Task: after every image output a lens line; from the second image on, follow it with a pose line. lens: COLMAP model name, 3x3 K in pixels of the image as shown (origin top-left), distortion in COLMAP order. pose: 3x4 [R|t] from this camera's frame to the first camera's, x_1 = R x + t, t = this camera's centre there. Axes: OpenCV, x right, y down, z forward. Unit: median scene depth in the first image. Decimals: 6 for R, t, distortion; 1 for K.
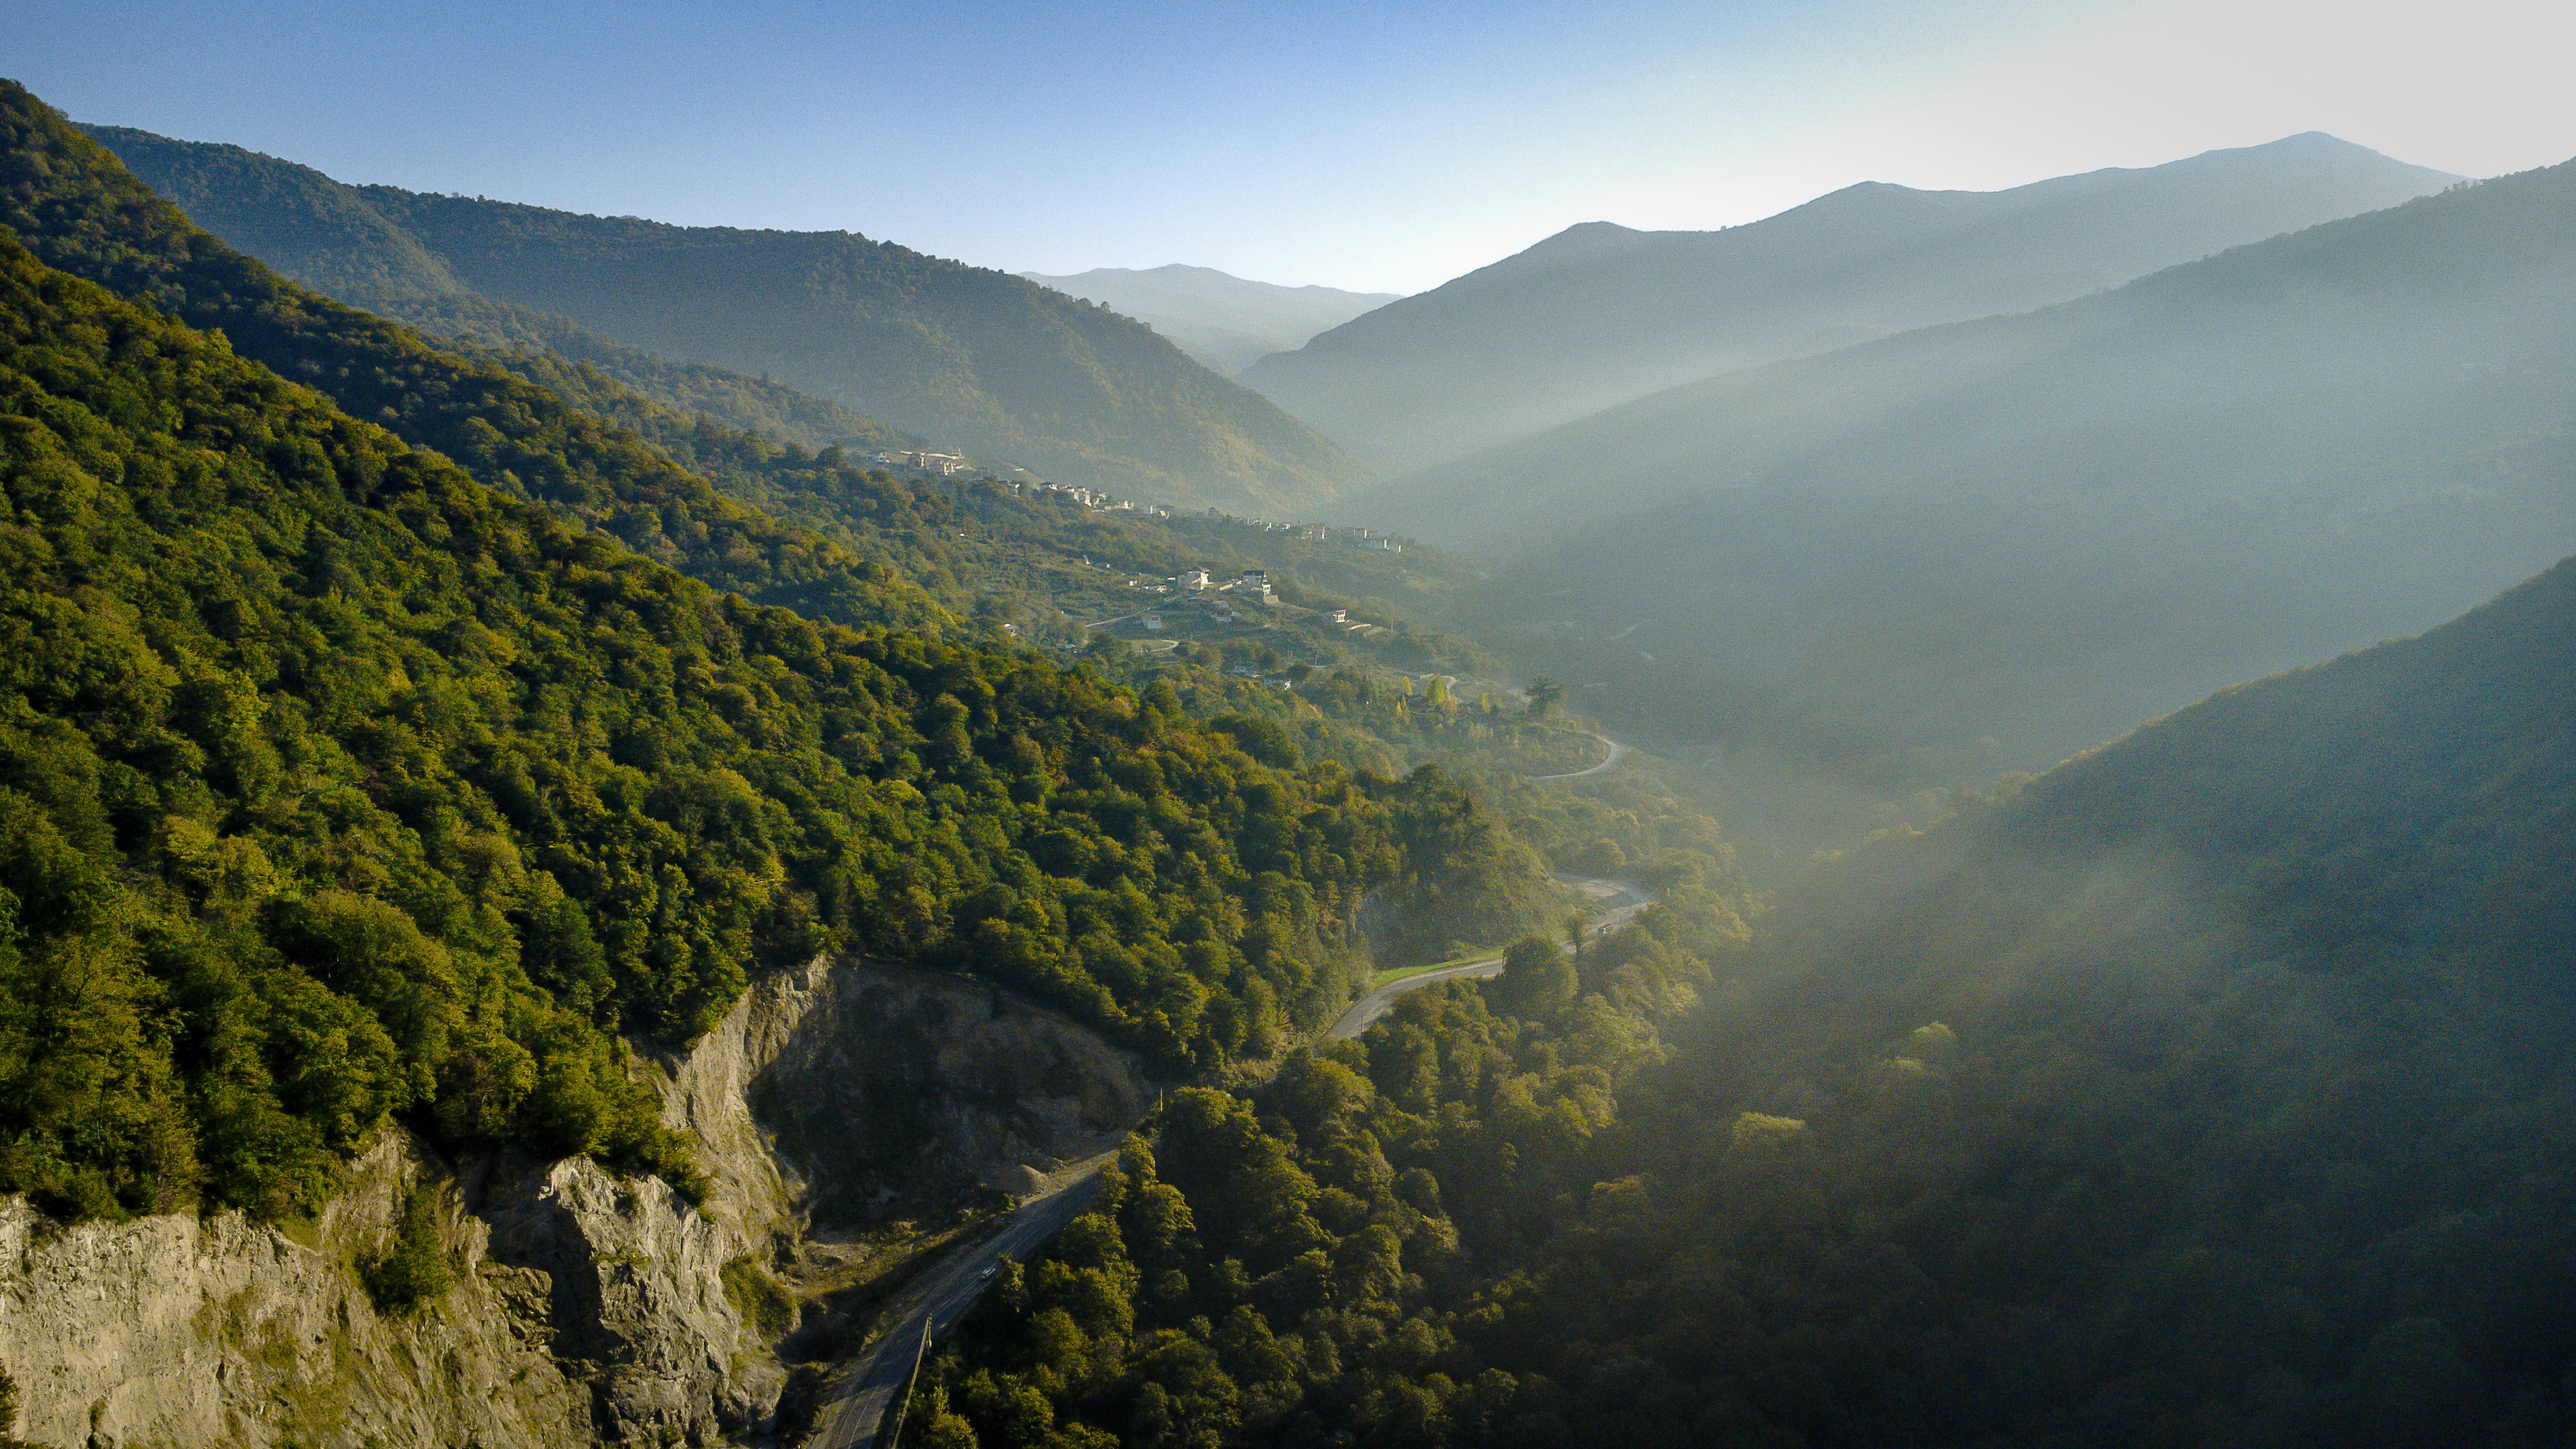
lens RADIAL K [[1745.9, 0, 1404.1], [0, 1745.9, 720.0], [0, 0, 1]] dist [-0.055094, 0.123888]
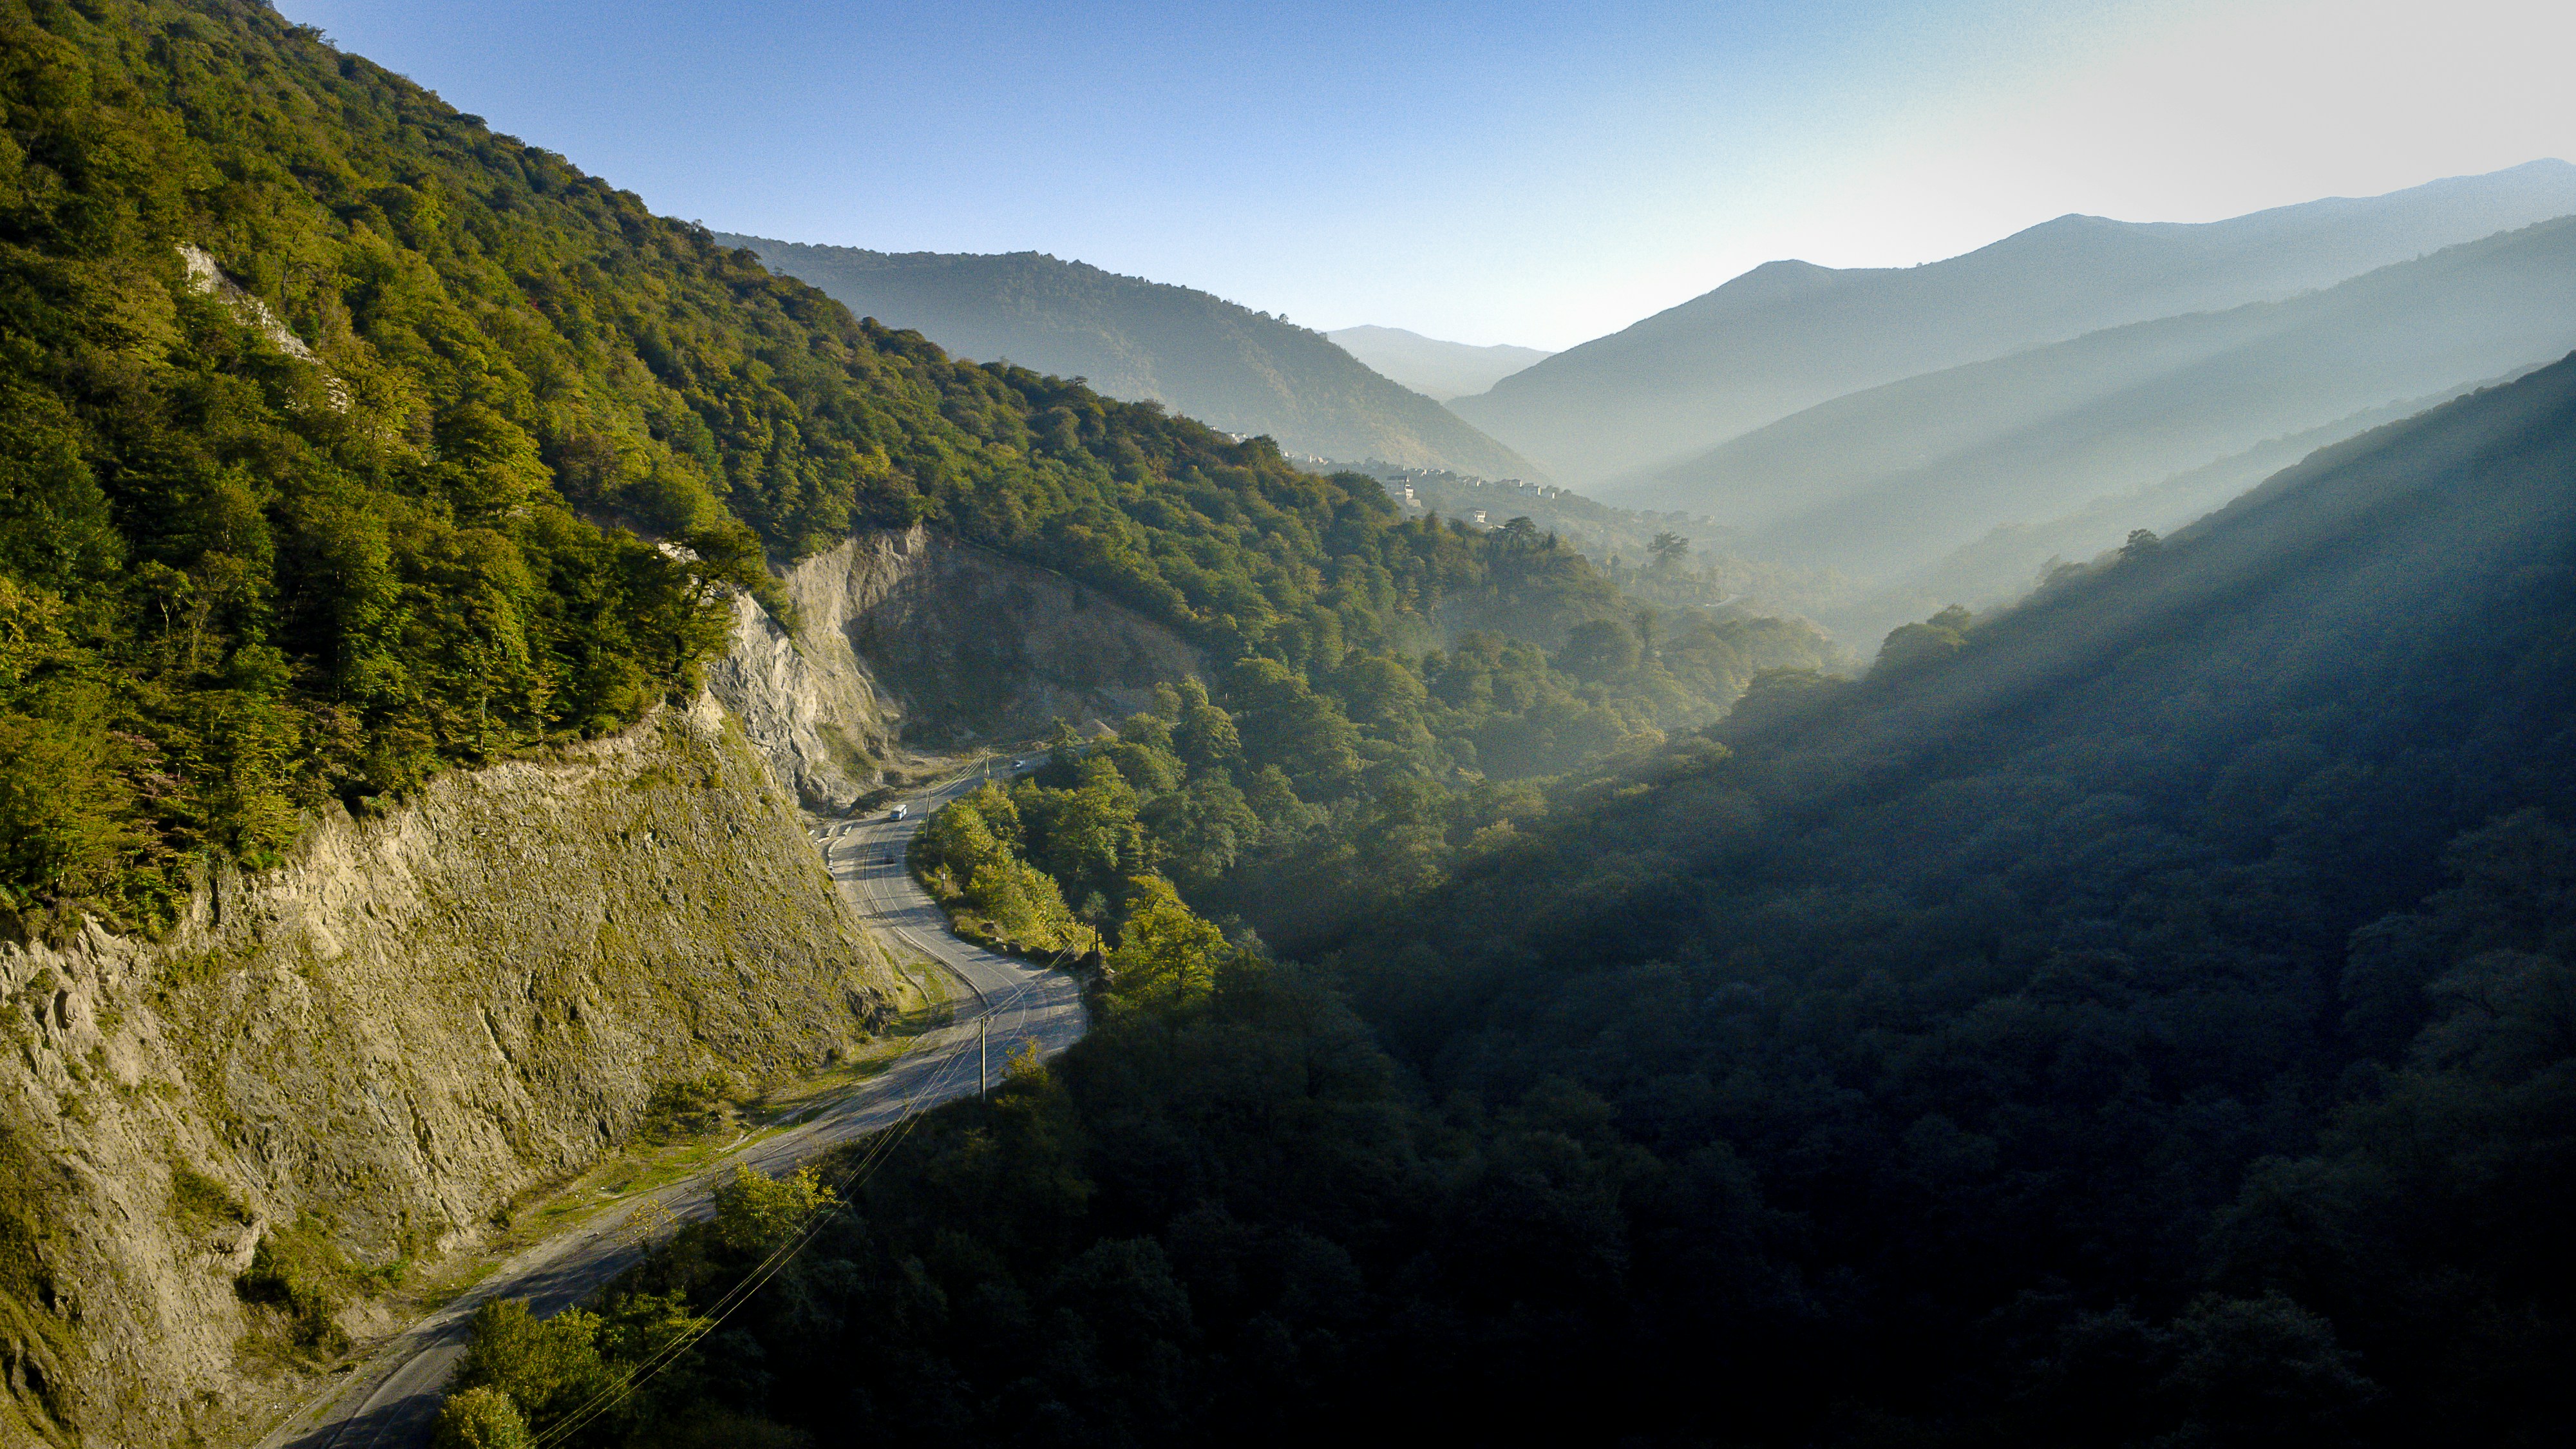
lens RADIAL K [[1745.9, 0, 1404.1], [0, 1745.9, 720.0], [0, 0, 1]] dist [-0.055094, 0.123888]
pose [[0.994789, 0.007793, -0.101653, 0.078706], [-0.009385, 0.999841, -0.015192, 0.246977], [0.101518, 0.016067, 0.994704, -0.065908]]
